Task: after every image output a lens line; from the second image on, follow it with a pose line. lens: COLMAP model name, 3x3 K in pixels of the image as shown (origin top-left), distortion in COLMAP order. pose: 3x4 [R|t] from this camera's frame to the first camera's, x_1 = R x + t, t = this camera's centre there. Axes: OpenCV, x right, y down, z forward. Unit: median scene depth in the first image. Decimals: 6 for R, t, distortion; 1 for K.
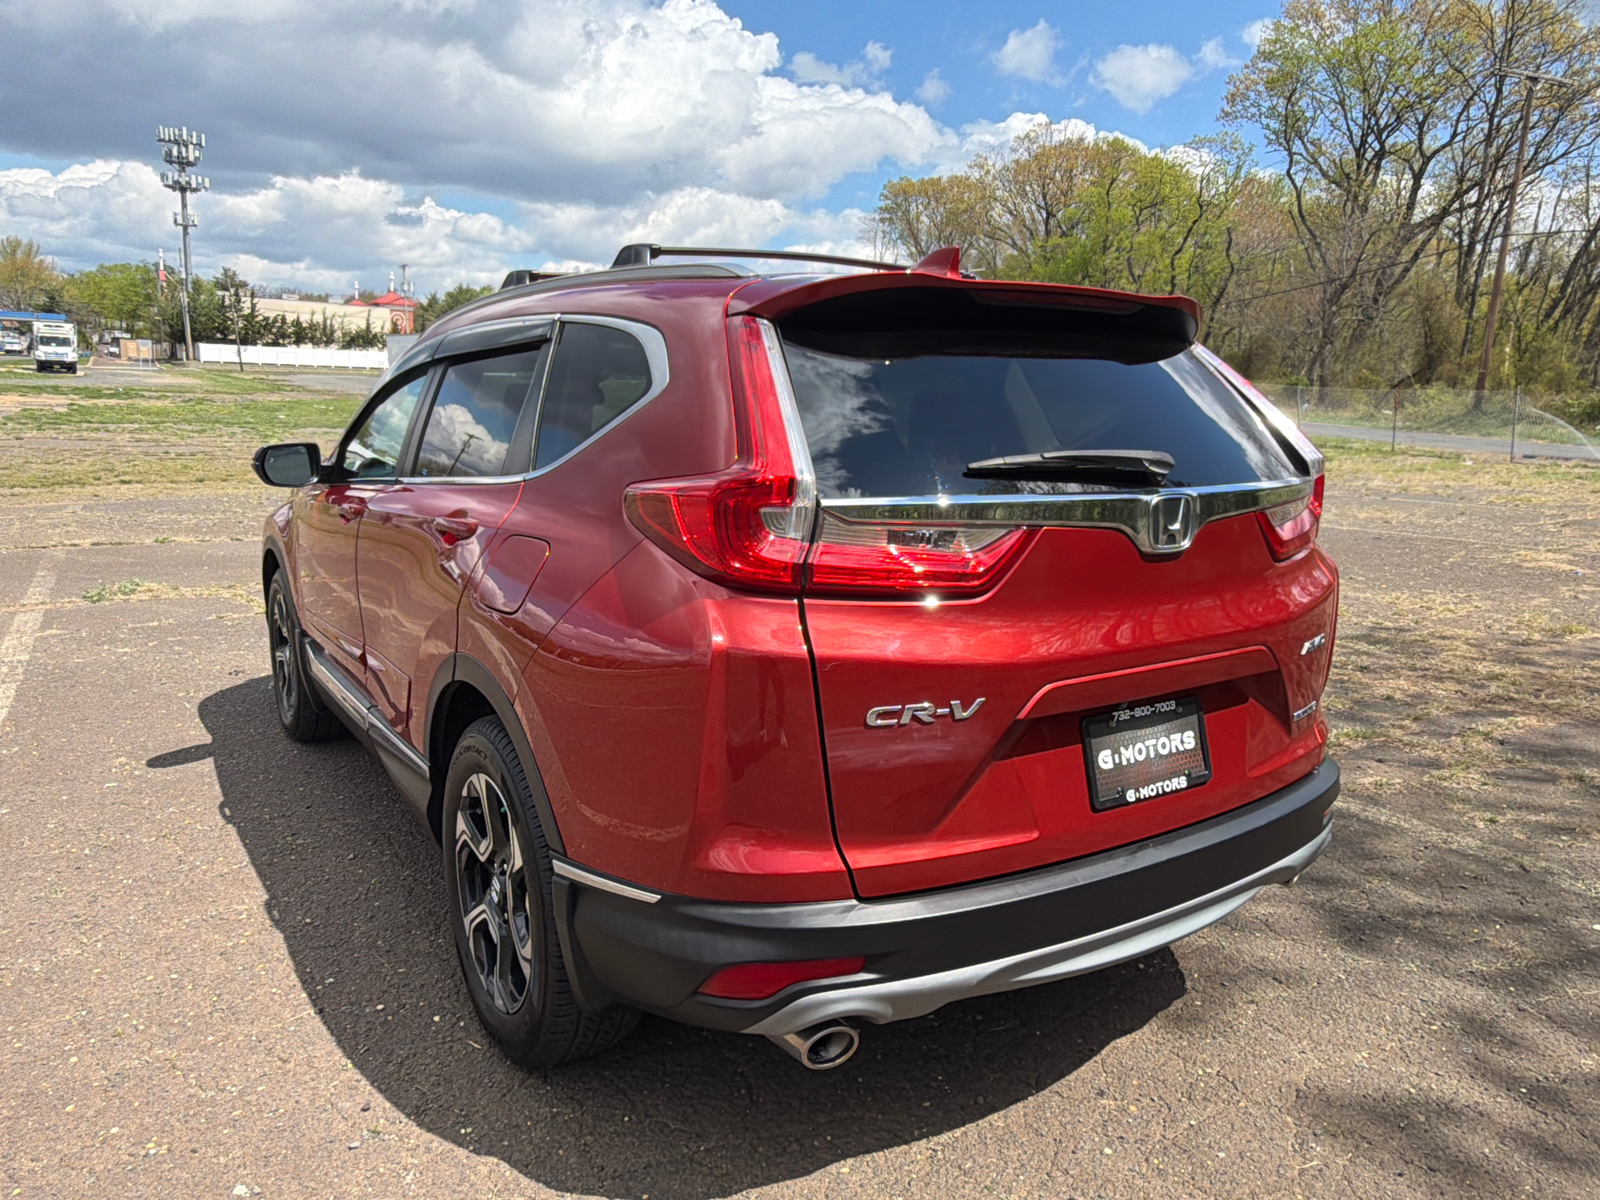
lens RADIAL K [[1128.1, 0, 799.5], [0, 1128.1, 599.3], [0, 0, 1]] dist [0.005963, -0.005280]
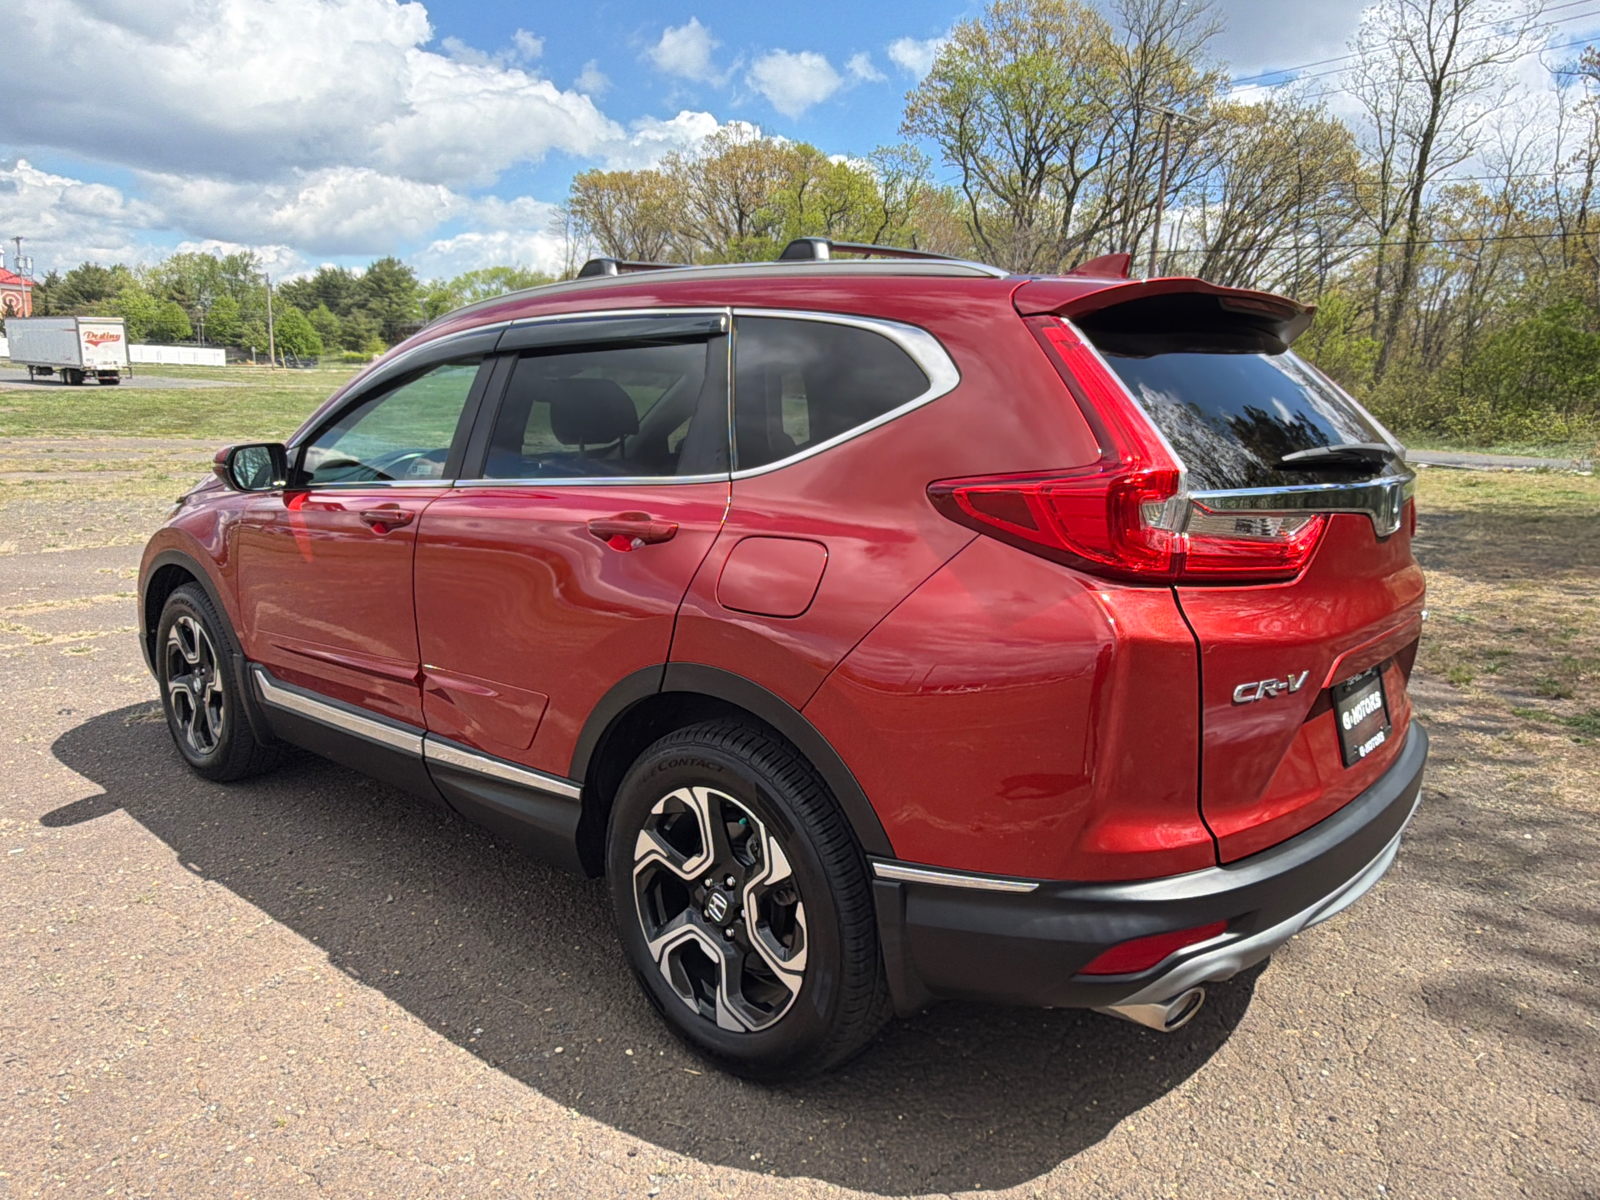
lens RADIAL K [[1128.1, 0, 800.6], [0, 1128.1, 596.1], [0, 0, 1]] dist [0.005963, -0.005280]
pose [[0.962869, -0.044150, 0.266335, -0.437028], [0.043764, 0.999015, 0.007387, -0.010496], [-0.266399, 0.004543, 0.963852, 0.053291]]
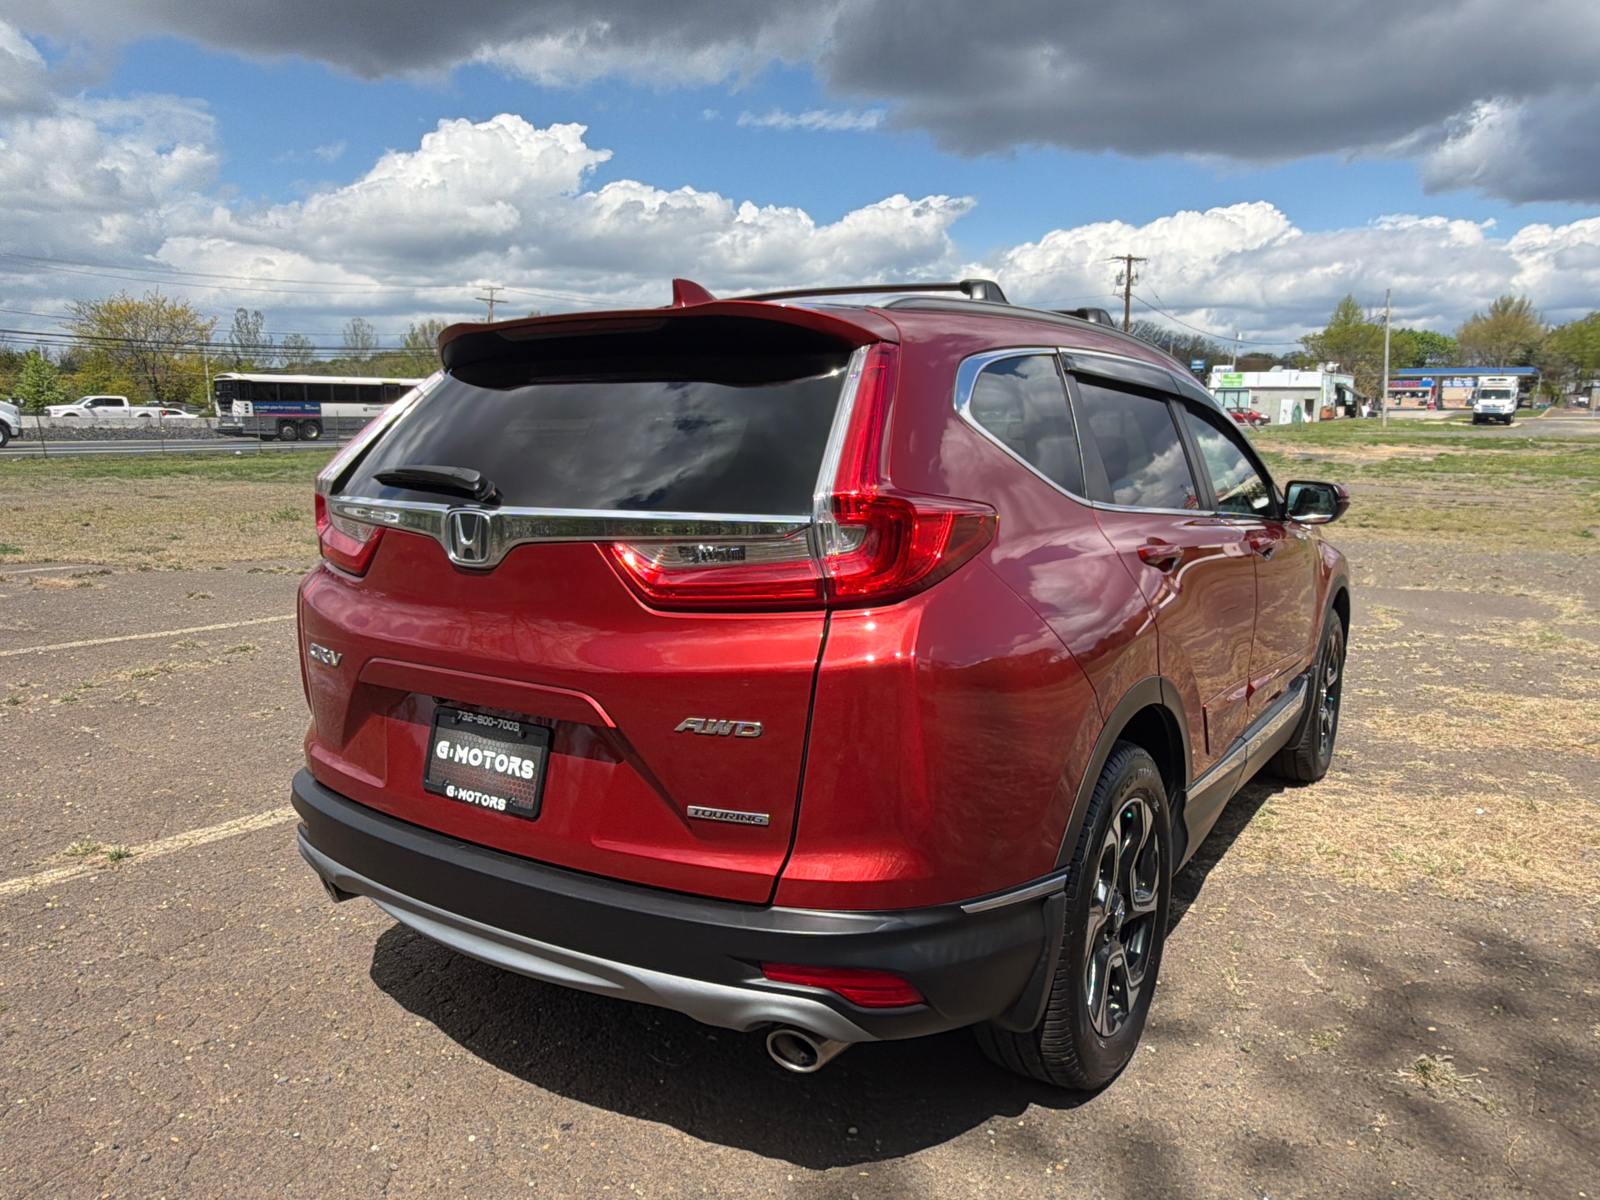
lens RADIAL K [[1128.1, 0, 787.0], [0, 1128.1, 596.9], [0, 0, 1]] dist [0.005963, -0.005280]
pose [[0.380888, 0.116274, -0.917281, 1.118276], [-0.159454, 0.985458, 0.058705, -0.097675], [0.910768, 0.123904, 0.393890, 0.689907]]
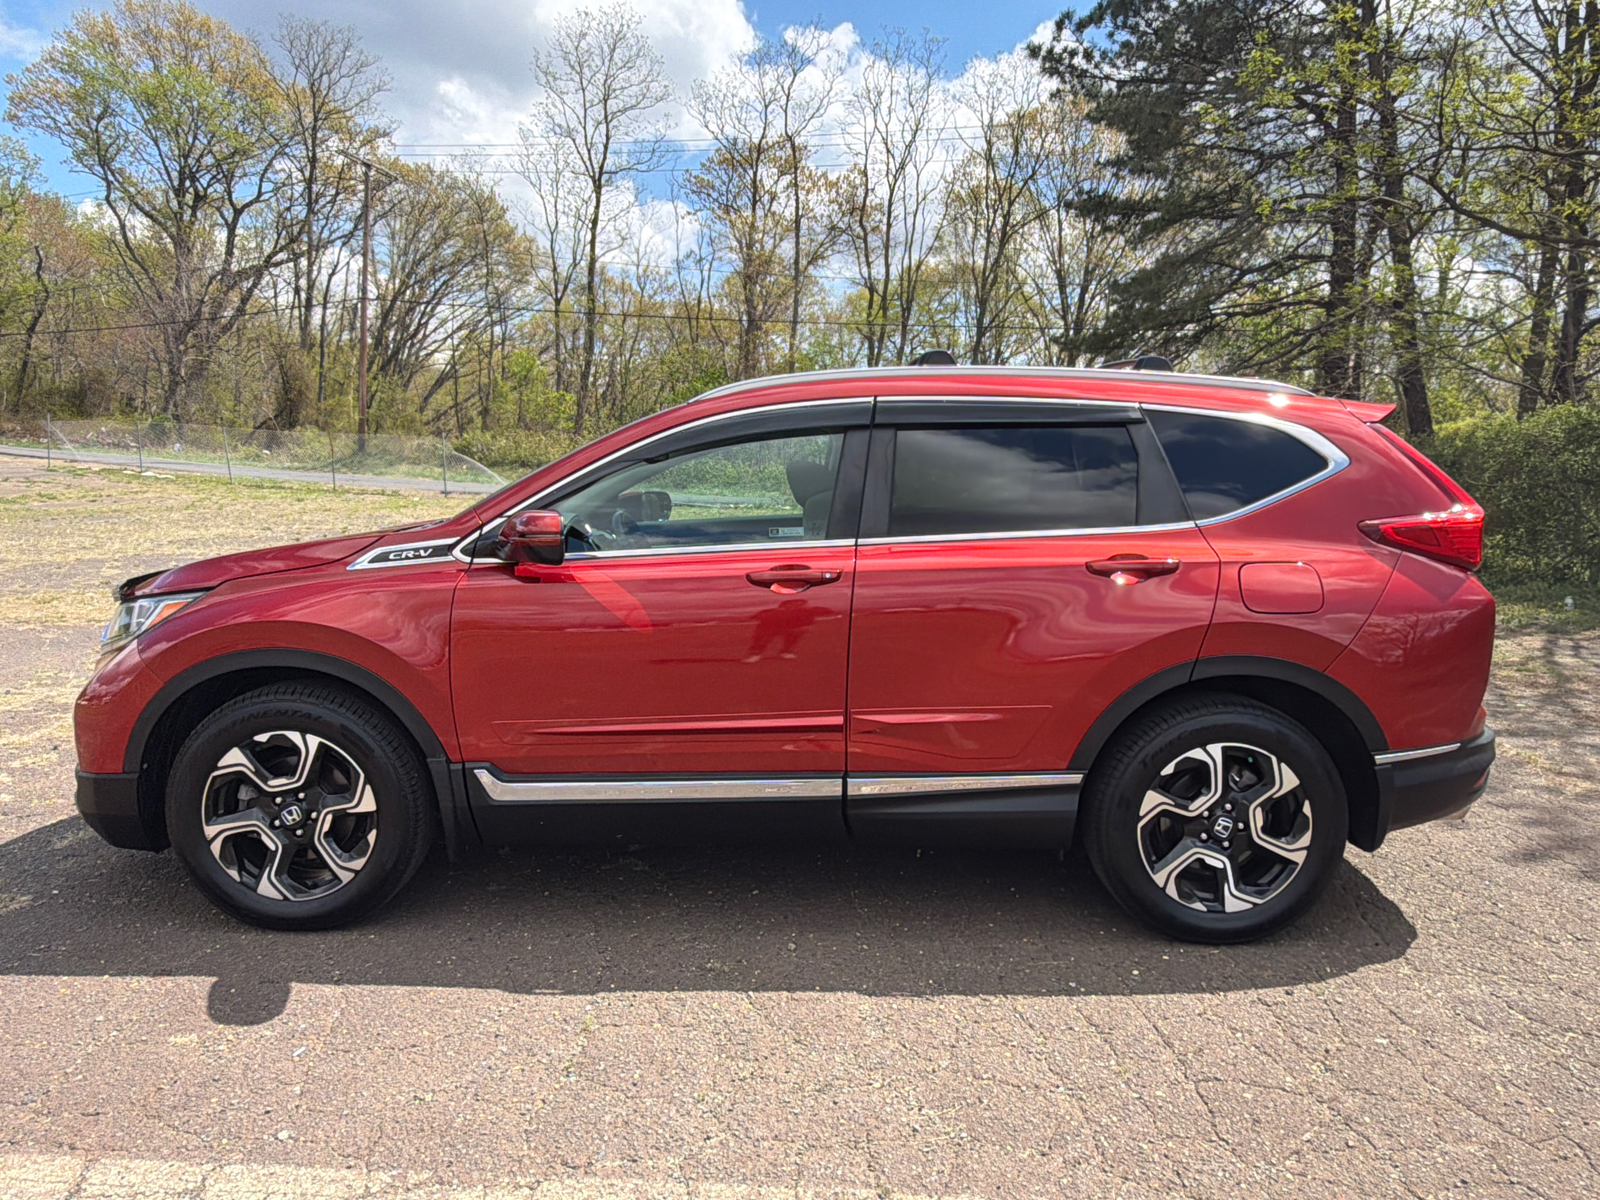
lens RADIAL K [[1128.1, 0, 802.7], [0, 1128.1, 597.9], [0, 0, 1]] dist [0.005963, -0.005280]
pose [[0.531742, -0.102373, 0.840696, -1.621135], [0.131354, 0.990624, 0.037548, -0.131047], [-0.836658, 0.090463, 0.540204, 0.651578]]
